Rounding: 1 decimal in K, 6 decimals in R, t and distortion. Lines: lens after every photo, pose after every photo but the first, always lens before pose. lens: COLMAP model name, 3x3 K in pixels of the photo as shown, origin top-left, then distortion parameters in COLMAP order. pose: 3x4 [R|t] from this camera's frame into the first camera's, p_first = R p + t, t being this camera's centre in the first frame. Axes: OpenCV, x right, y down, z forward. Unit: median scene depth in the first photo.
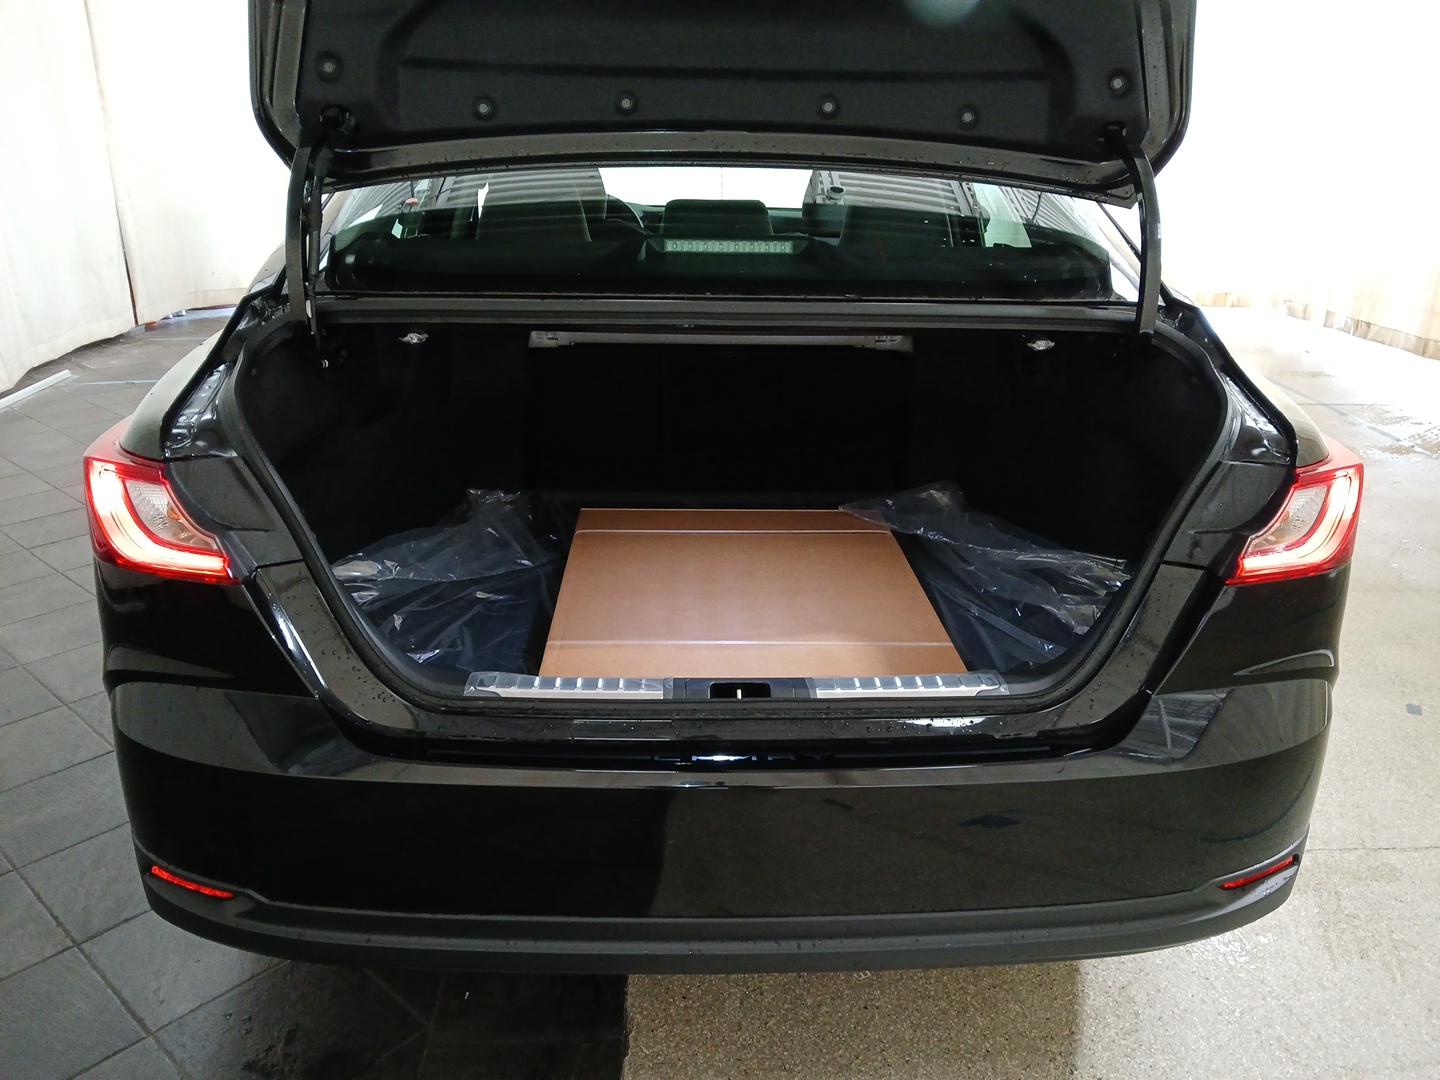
lens RADIAL K [[1114.7, 0, 741.6], [0, 1114.7, 535.2], [0, 0, 1]] dist [-0.009596, -0.004540]
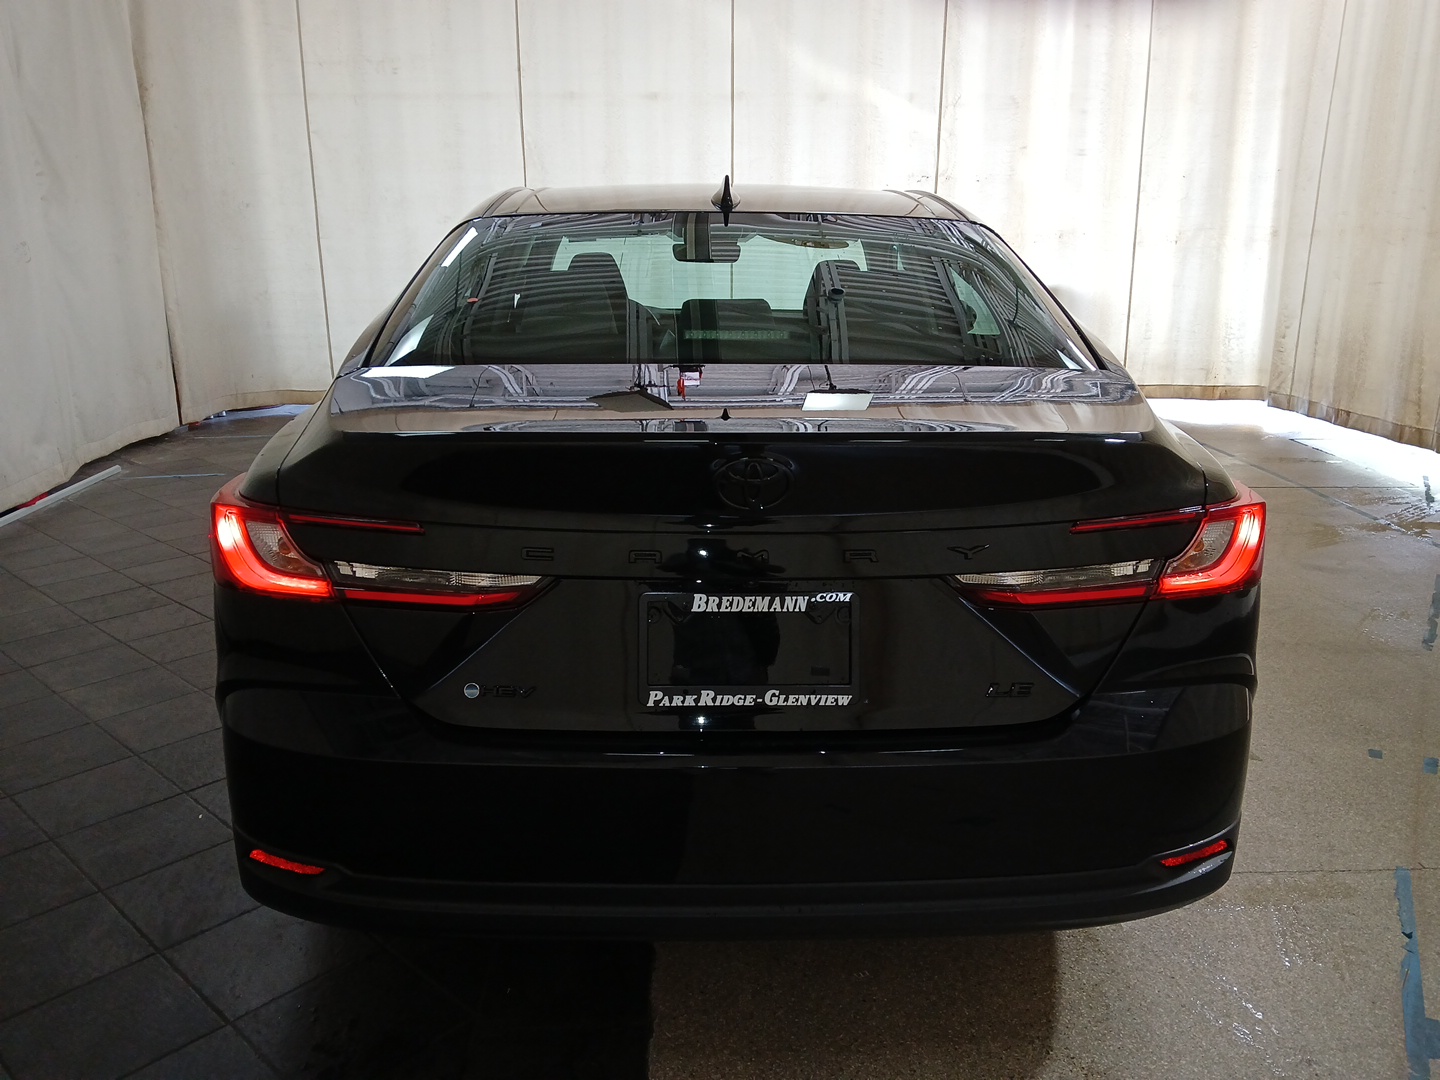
lens RADIAL K [[1114.7, 0, 741.6], [0, 1114.7, 535.2], [0, 0, 1]] dist [-0.009596, -0.004540]
pose [[0.999906, -0.007443, -0.011543, 0.004346], [0.006372, 0.995907, -0.090155, 0.055034], [0.012167, 0.090073, 0.995861, -0.146653]]
